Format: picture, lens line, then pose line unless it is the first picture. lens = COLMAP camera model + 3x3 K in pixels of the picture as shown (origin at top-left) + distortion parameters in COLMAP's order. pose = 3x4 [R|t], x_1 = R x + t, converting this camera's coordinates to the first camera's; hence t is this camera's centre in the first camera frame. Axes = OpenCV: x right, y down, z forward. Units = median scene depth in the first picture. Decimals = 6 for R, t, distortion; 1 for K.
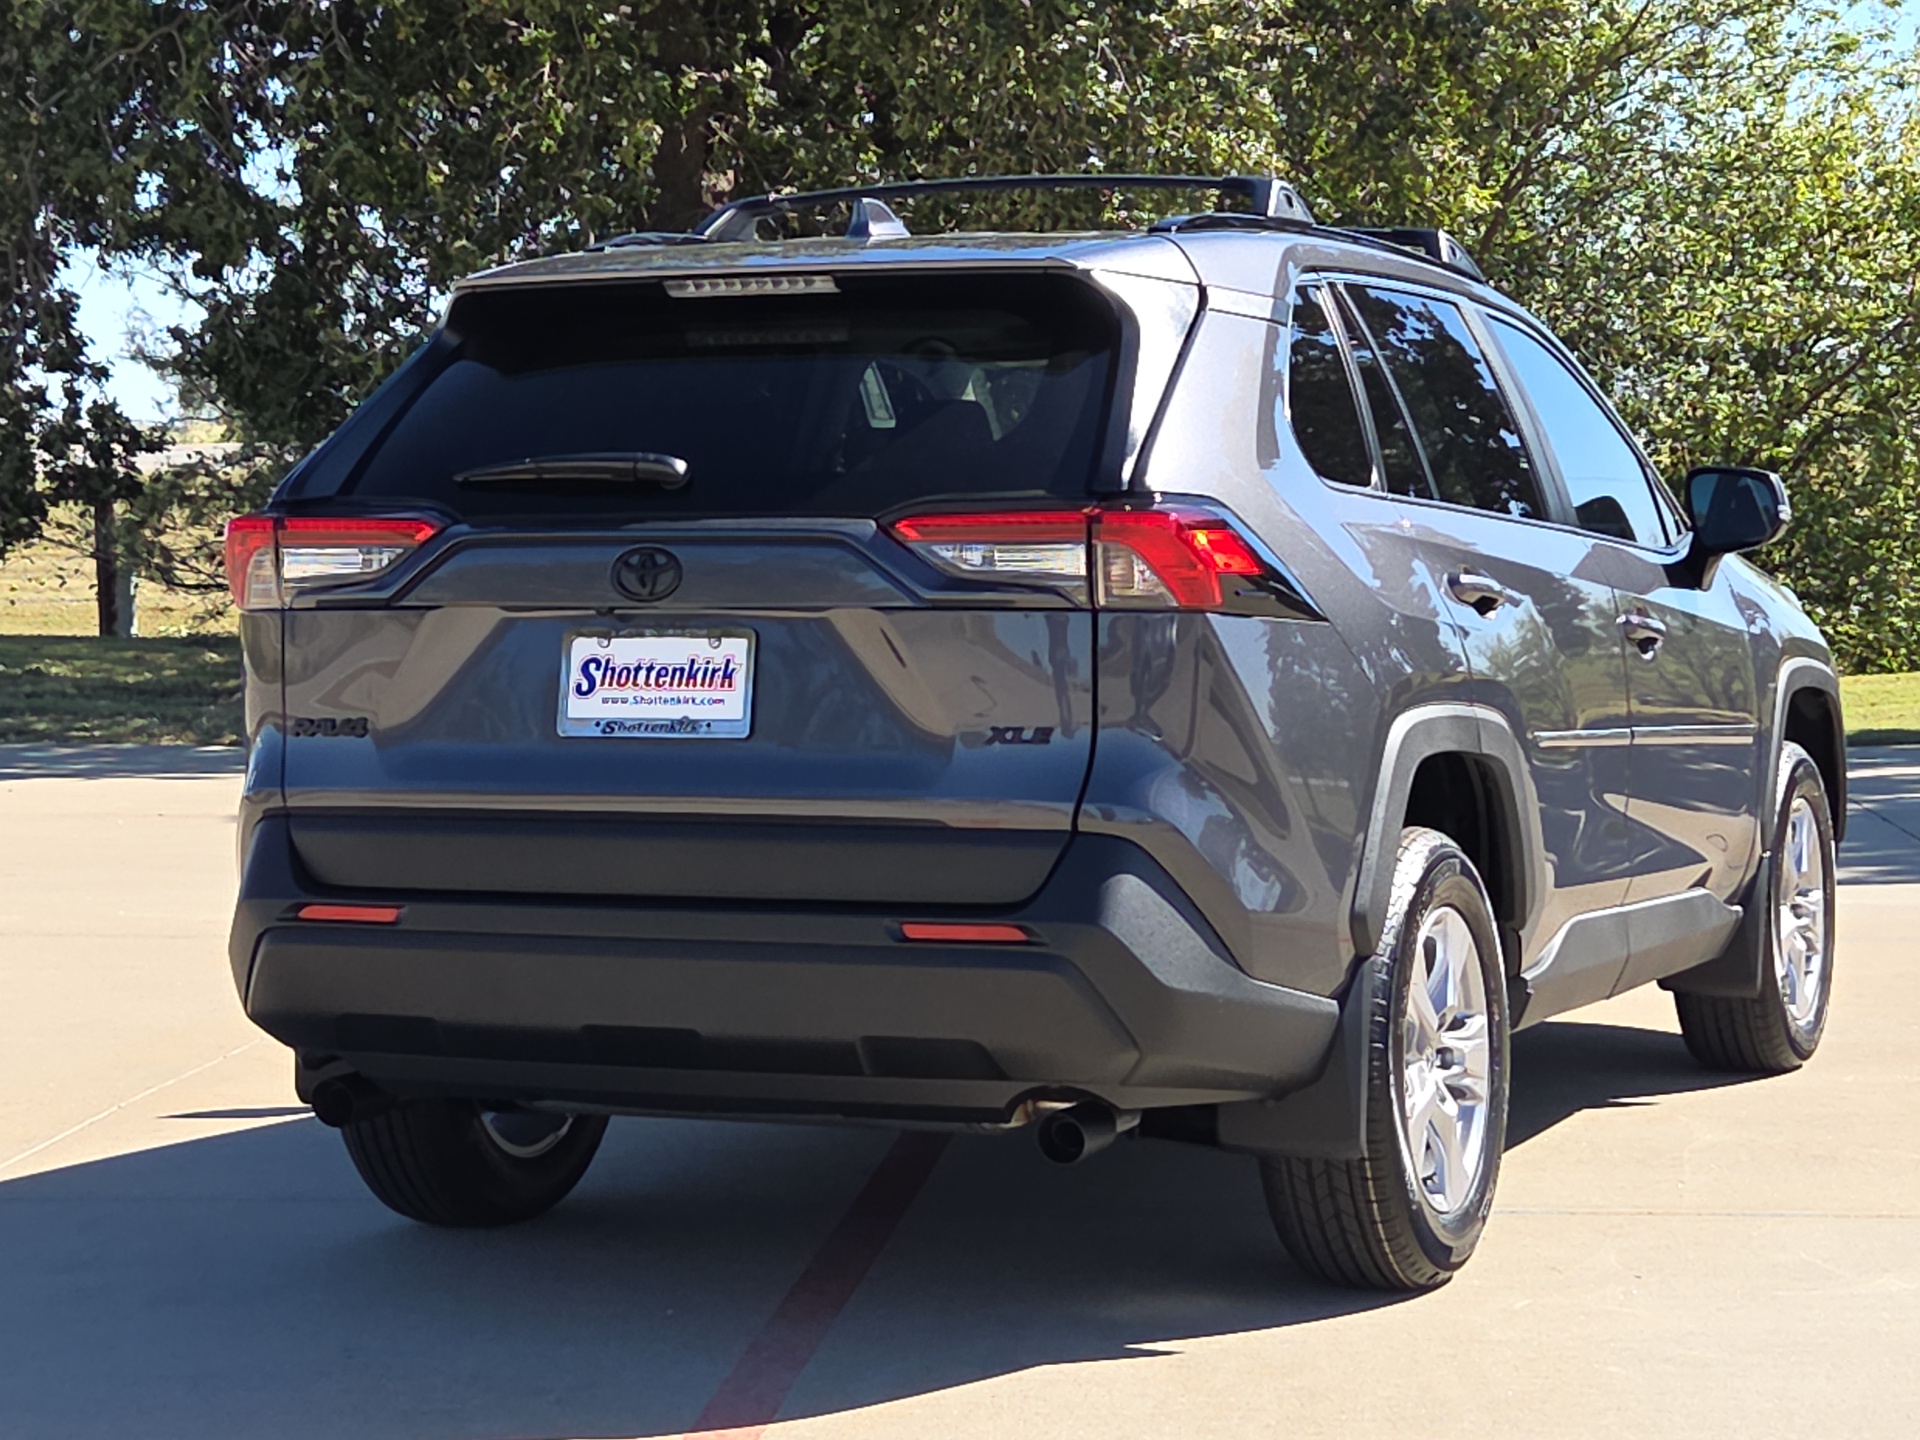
lens RADIAL K [[4385.6, 0, 958.4], [0, 4385.6, 715.9], [0, 0, 1]] dist [0.110273, 0.000000]
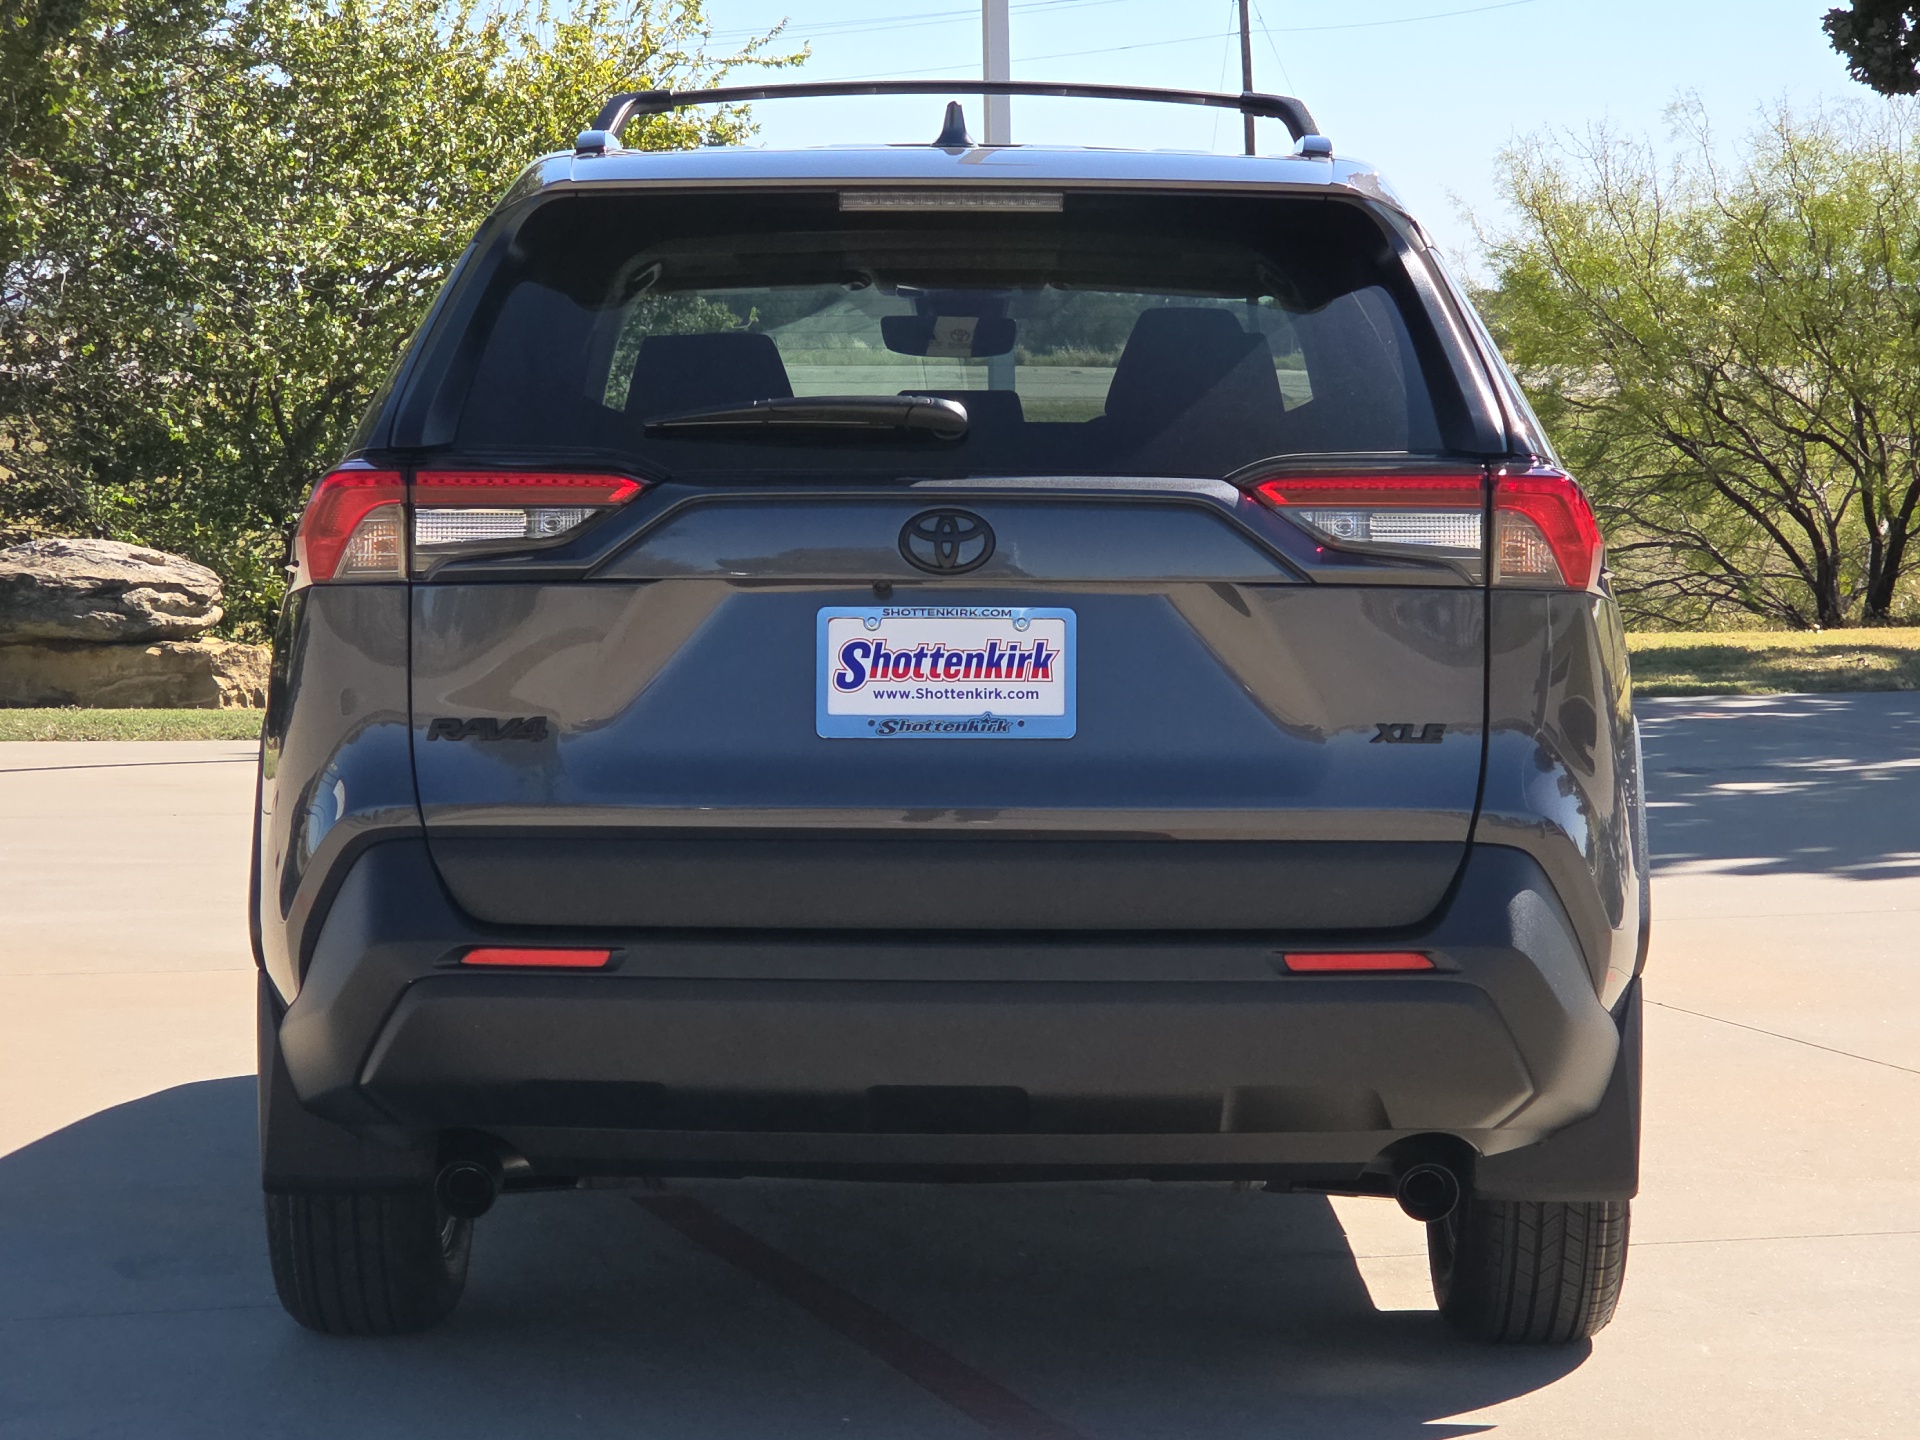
lens RADIAL K [[4924.2, 0, 960.8], [0, 4924.2, 730.8], [0, 0, 1]] dist [-0.613408, 0.000000]
pose [[0.921424, -0.009009, 0.388455, -0.429141], [0.004588, 0.999914, 0.012306, -0.007989], [-0.388532, -0.009557, 0.921385, 0.140540]]
